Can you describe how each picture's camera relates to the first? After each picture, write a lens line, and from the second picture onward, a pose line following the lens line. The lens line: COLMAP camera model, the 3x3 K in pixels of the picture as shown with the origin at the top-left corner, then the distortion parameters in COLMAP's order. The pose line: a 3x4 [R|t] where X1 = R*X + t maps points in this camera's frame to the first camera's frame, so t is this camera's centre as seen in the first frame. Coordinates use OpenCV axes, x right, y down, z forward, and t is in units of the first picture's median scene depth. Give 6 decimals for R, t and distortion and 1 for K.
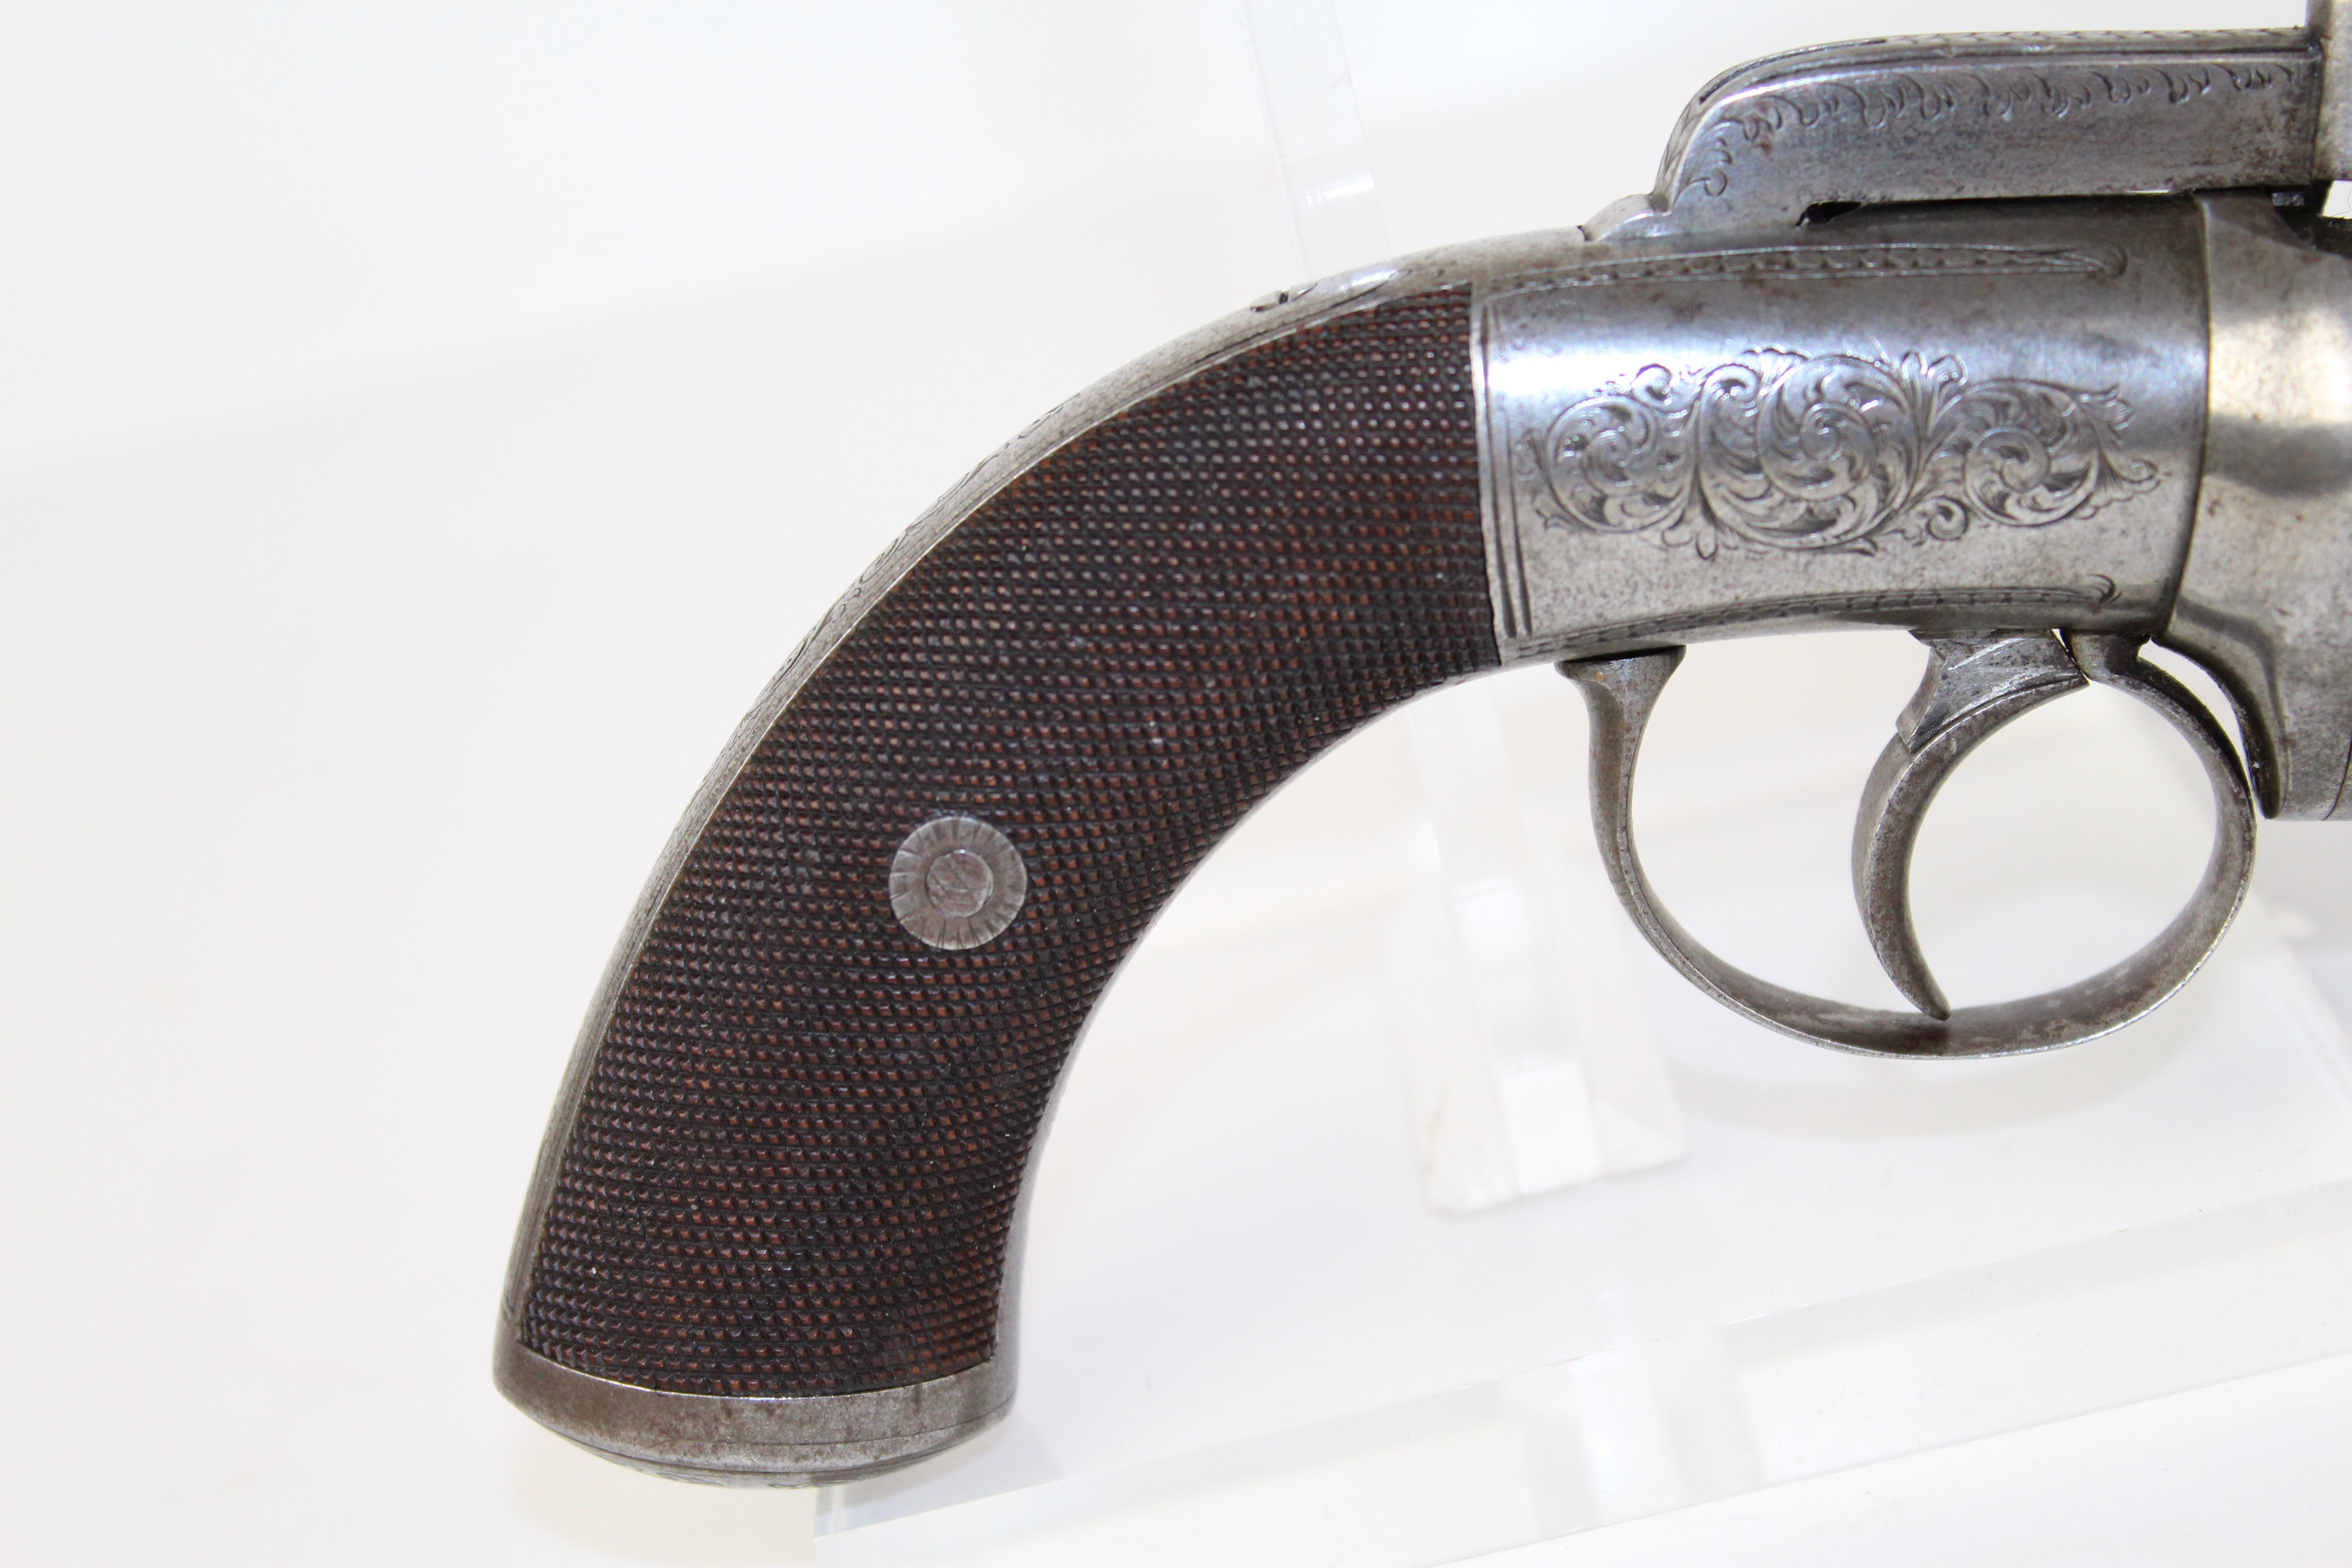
lens RADIAL K [[3313.2, 0, 1176.0], [0, 3313.2, 784.0], [0, 0, 1]] dist [0.001755, 0.120889]
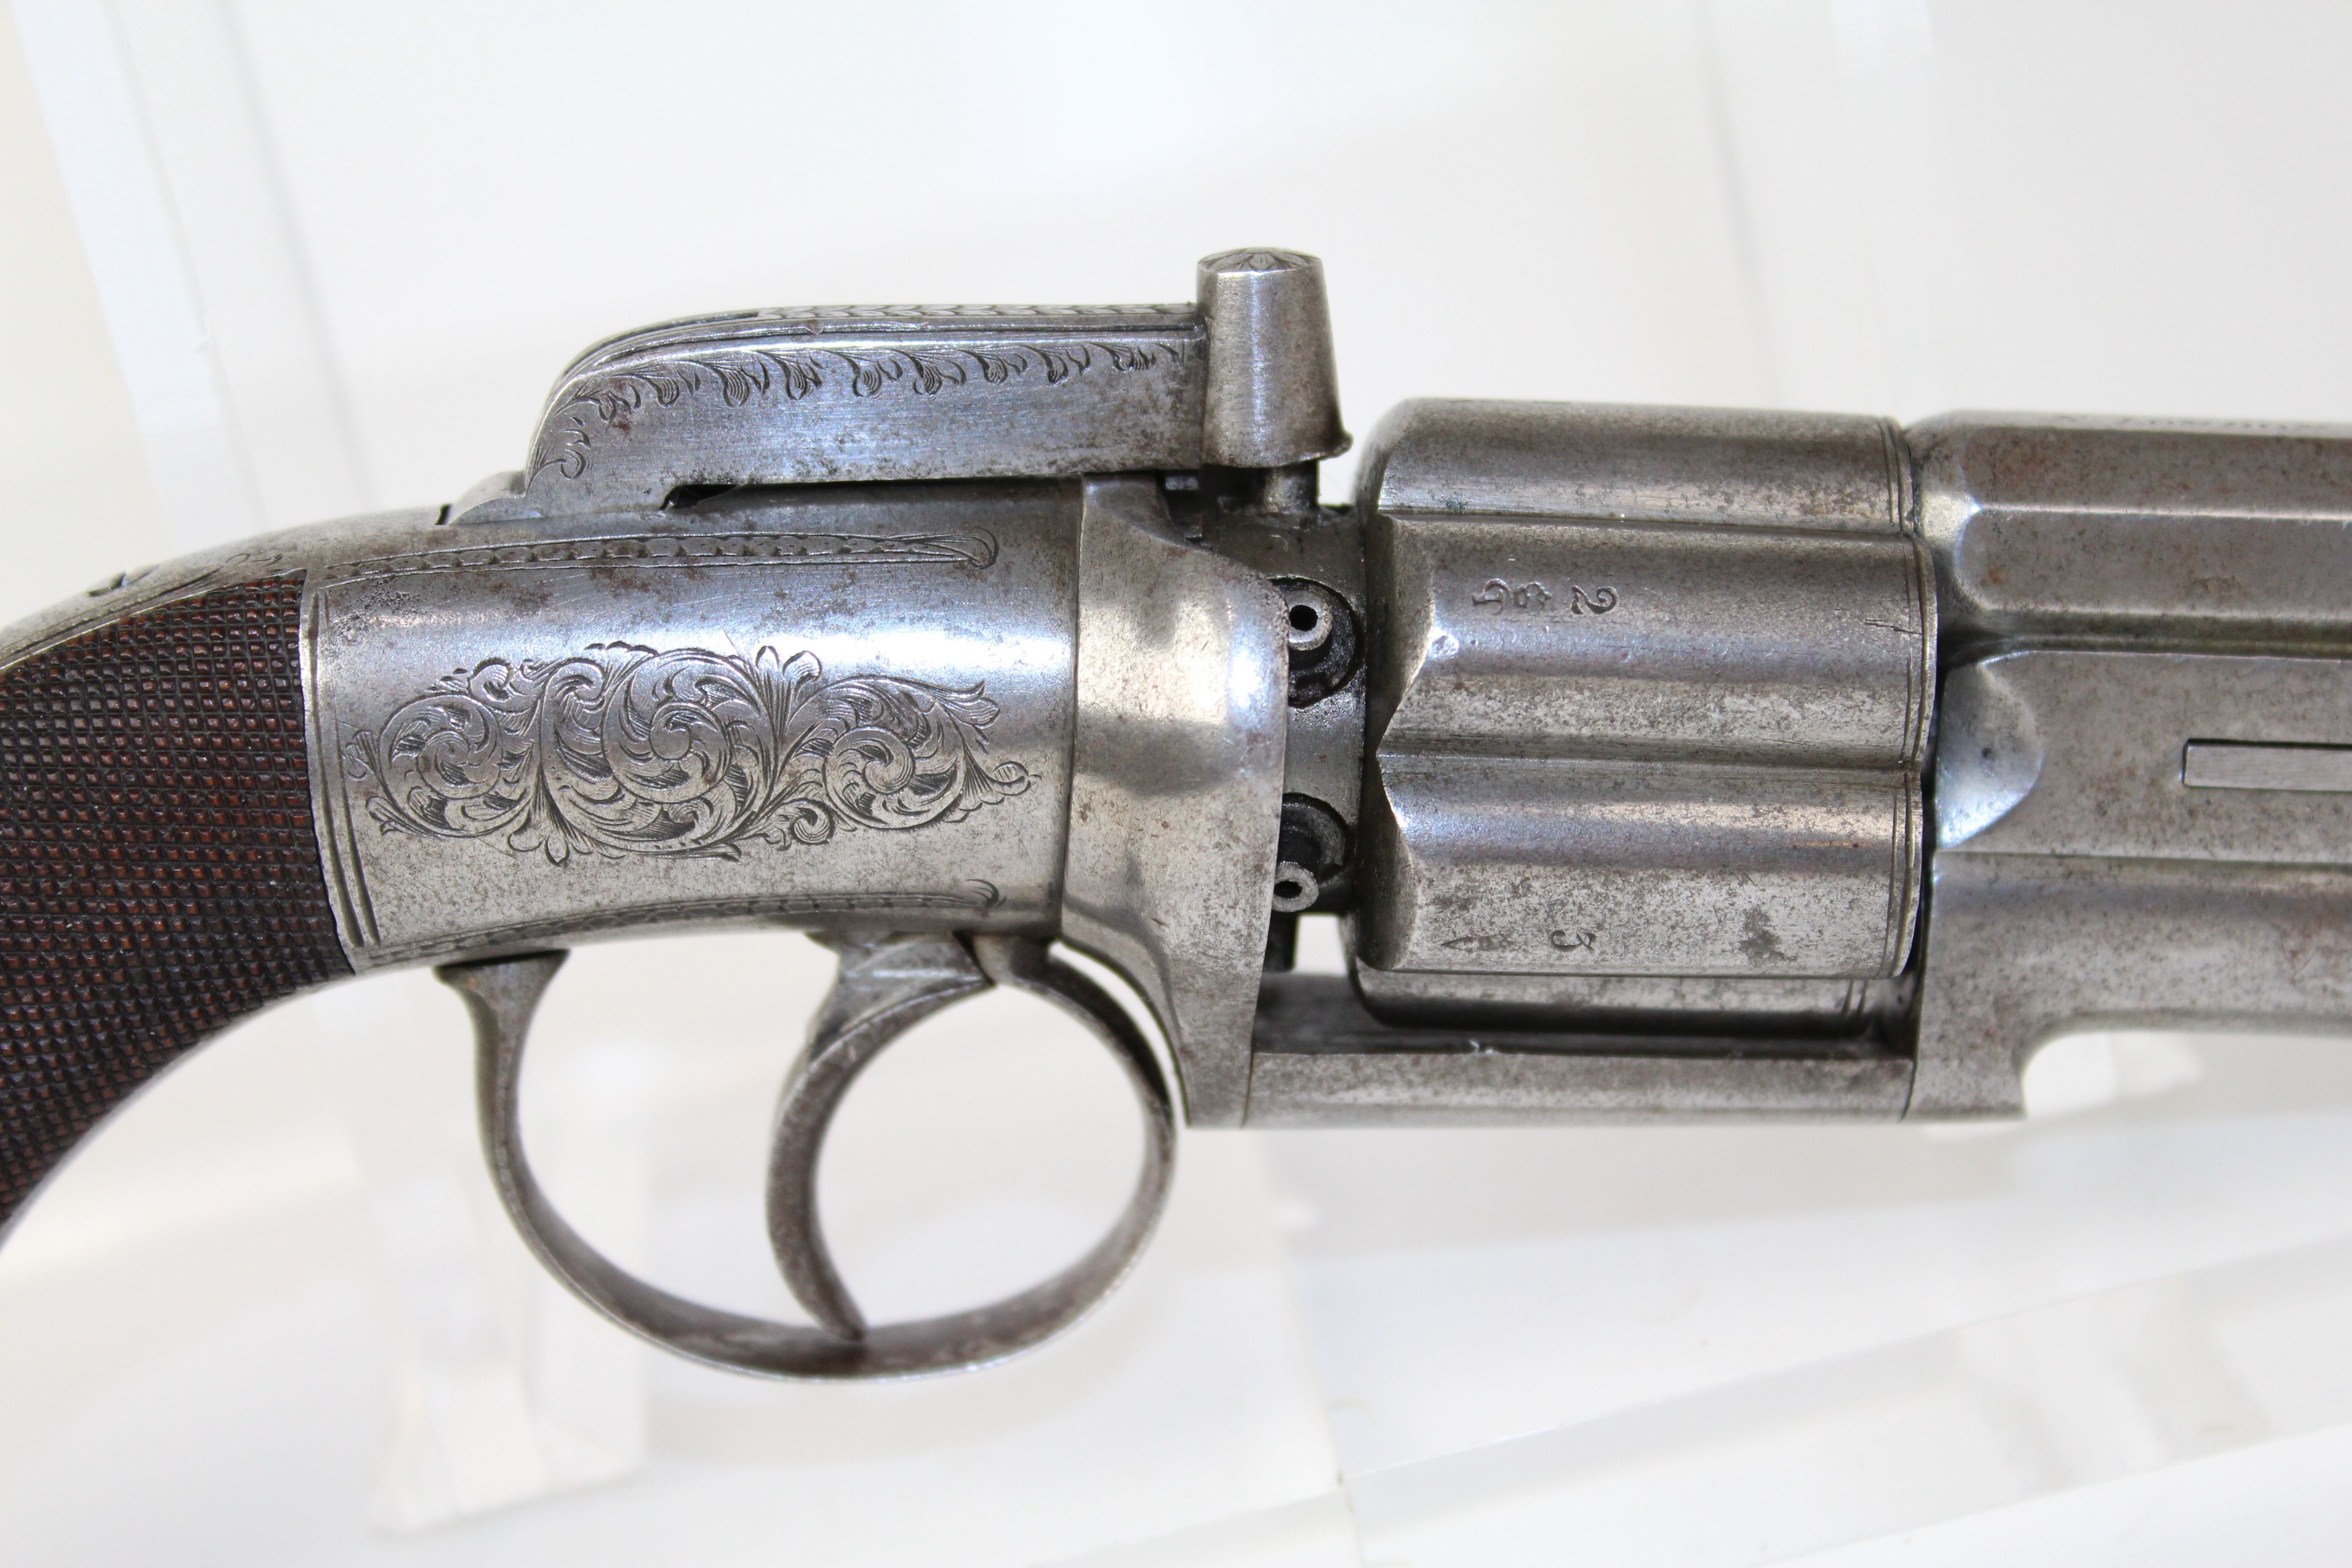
lens RADIAL K [[3313.2, 0, 1176.0], [0, 3313.2, 784.0], [0, 0, 1]] dist [0.001755, 0.120889]
pose [[0.998877, -0.001957, 0.047329, 0.290738], [0.002584, 0.999910, -0.013187, -0.077923], [-0.047299, 0.013294, 0.998792, 0.053223]]
